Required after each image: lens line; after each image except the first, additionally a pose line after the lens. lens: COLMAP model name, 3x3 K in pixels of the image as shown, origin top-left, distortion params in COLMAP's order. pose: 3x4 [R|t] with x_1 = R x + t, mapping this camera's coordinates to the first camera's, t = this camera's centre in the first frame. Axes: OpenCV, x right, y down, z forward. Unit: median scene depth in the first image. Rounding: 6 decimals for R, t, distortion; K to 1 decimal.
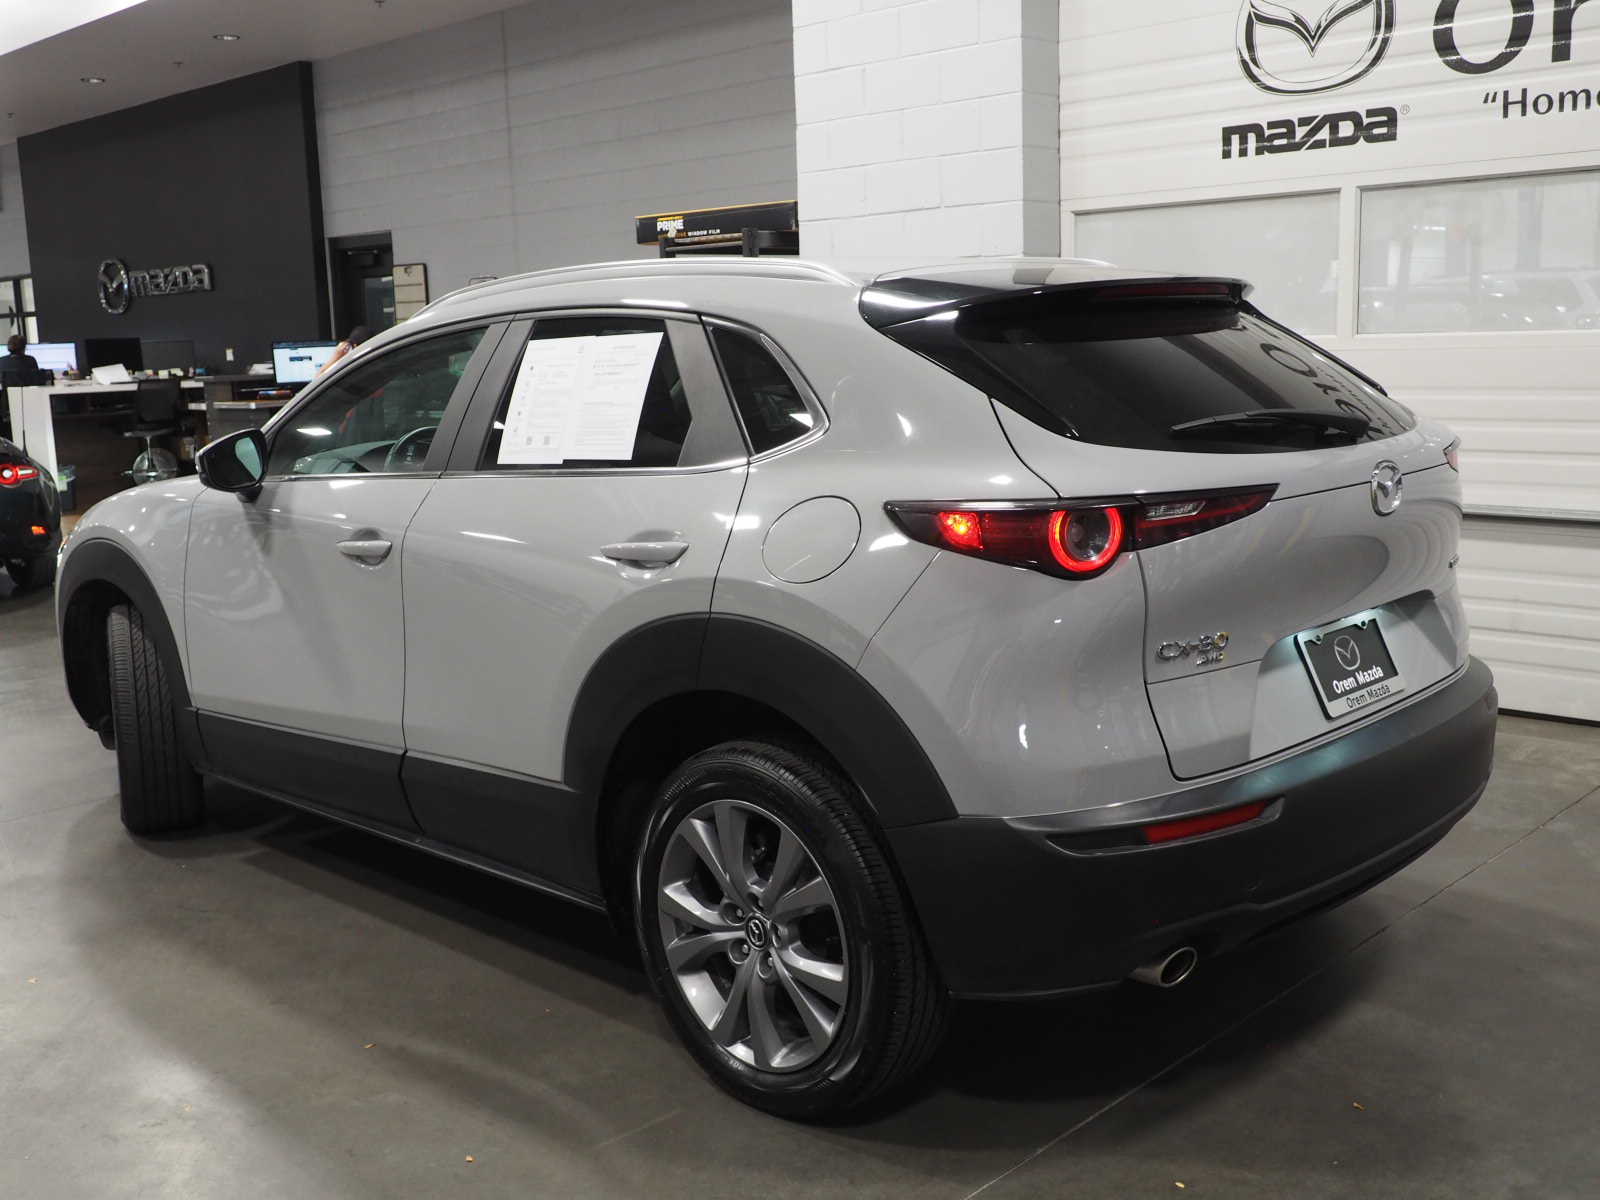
lens RADIAL K [[1636.9, 0, 806.0], [0, 1636.9, 587.2], [0, 0, 1]] dist [-0.009565, 0.000000]
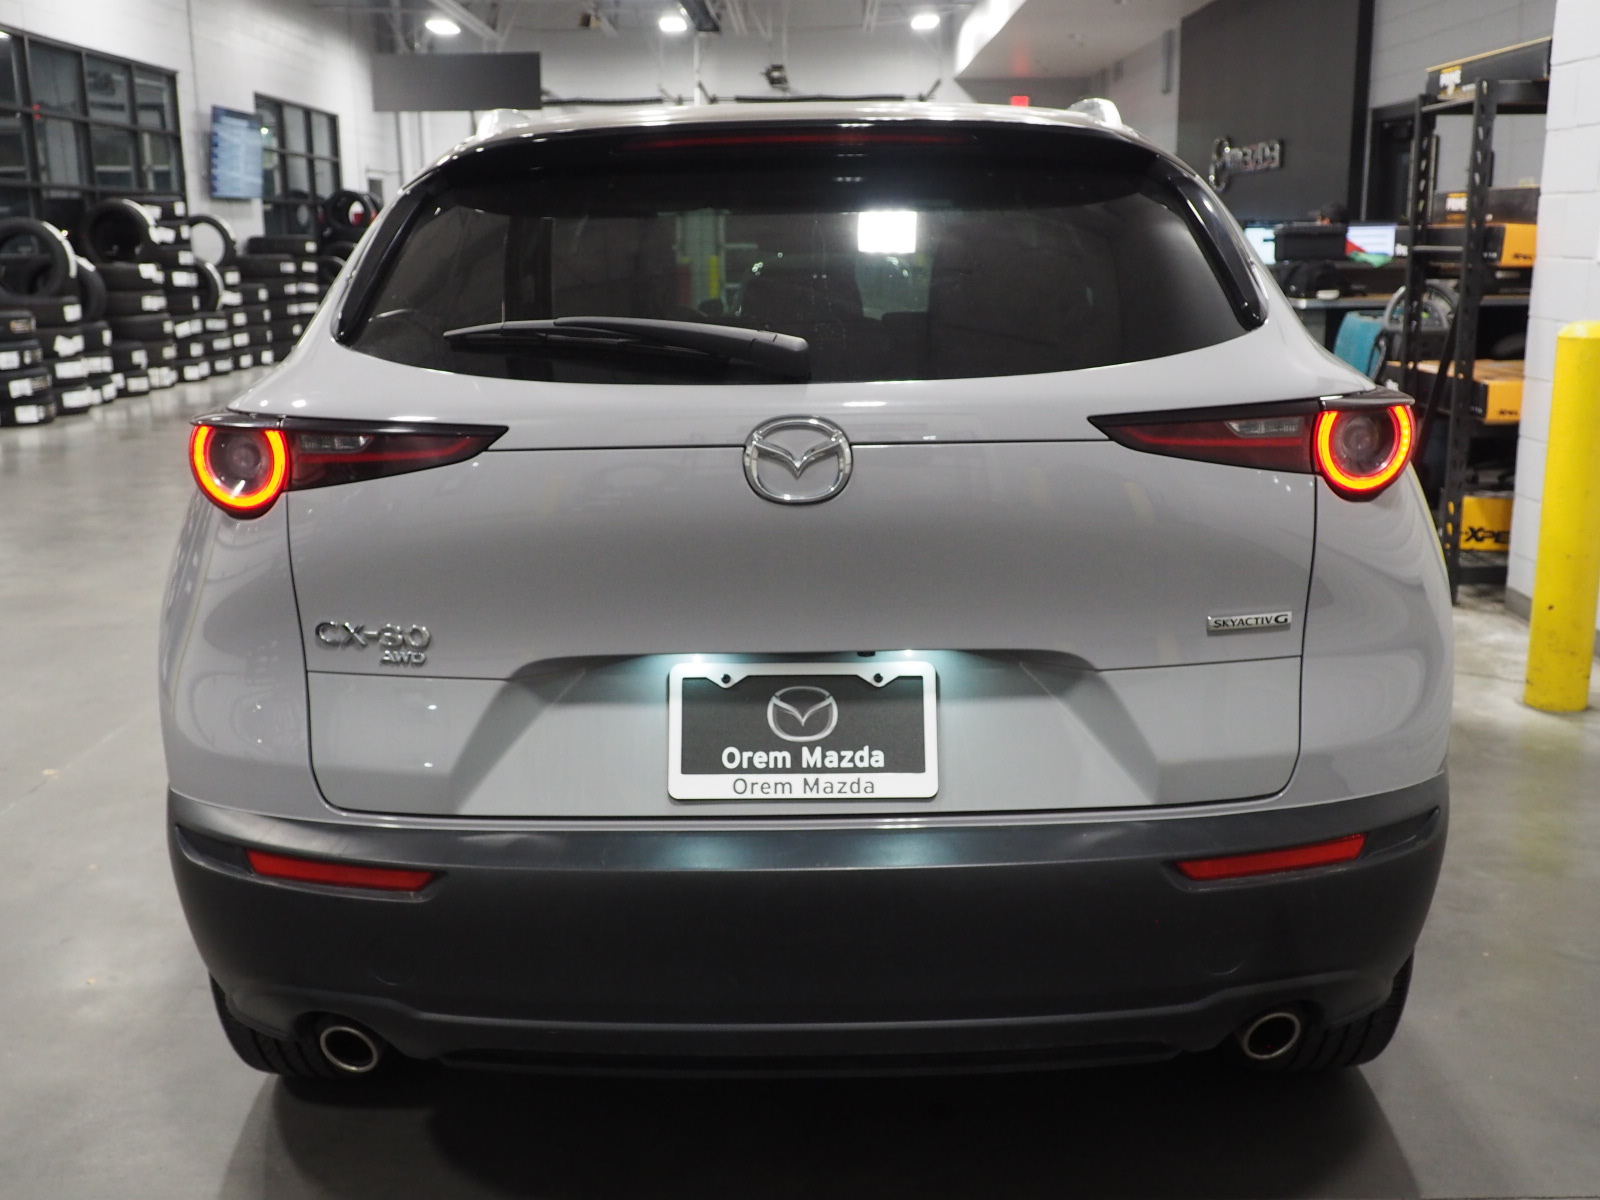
lens RADIAL K [[1636.9, 0, 810.7], [0, 1636.9, 611.7], [0, 0, 1]] dist [-0.009565, 0.000000]
pose [[0.689963, 0.185371, -0.699706, 0.770266], [-0.127189, 0.982660, 0.134915, -0.085446], [0.712583, -0.004092, 0.701576, 0.552248]]
